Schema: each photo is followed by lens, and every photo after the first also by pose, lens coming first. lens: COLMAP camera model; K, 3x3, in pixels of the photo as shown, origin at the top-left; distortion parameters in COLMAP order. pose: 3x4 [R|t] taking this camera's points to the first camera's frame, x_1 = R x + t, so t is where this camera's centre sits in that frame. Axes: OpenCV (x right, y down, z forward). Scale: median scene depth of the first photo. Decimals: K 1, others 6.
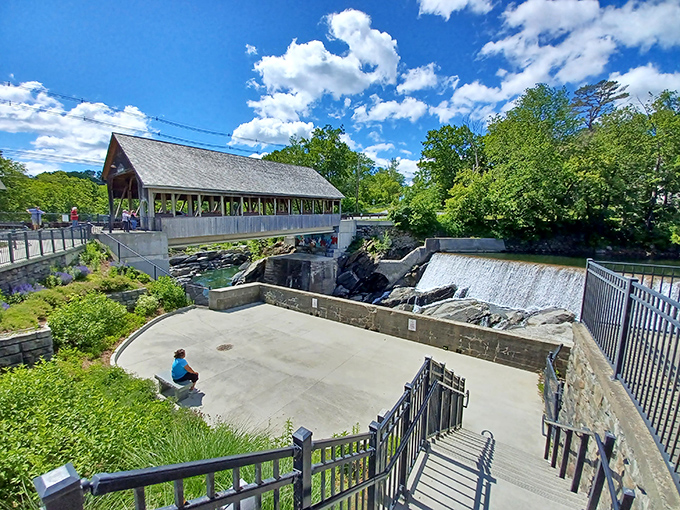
lens RADIAL K [[273.2, 0, 340.9], [0, 273.2, 254.7], [0, 0, 1]] dist [-0.000061, -0.000001]
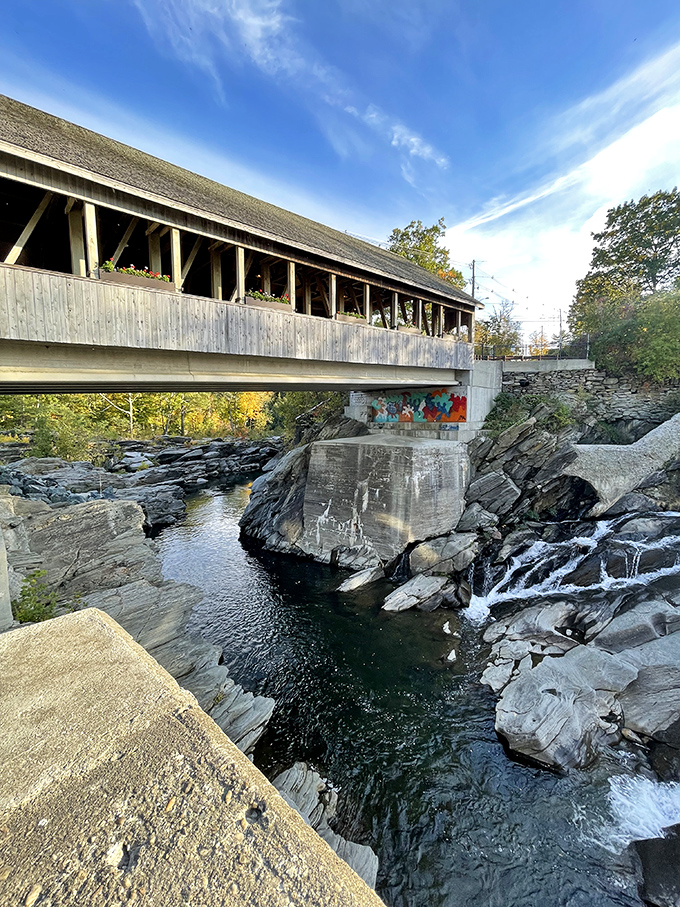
lens RADIAL K [[367.7, 0, 338.8], [0, 367.7, 453.7], [0, 0, 1]] dist [0.000176, 0.000023]
pose [[0.978987, -0.014455, -0.203408, -0.095385], [0.013261, 0.999886, -0.007231, 0.032296], [0.203490, 0.004382, 0.979067, 0.374988]]
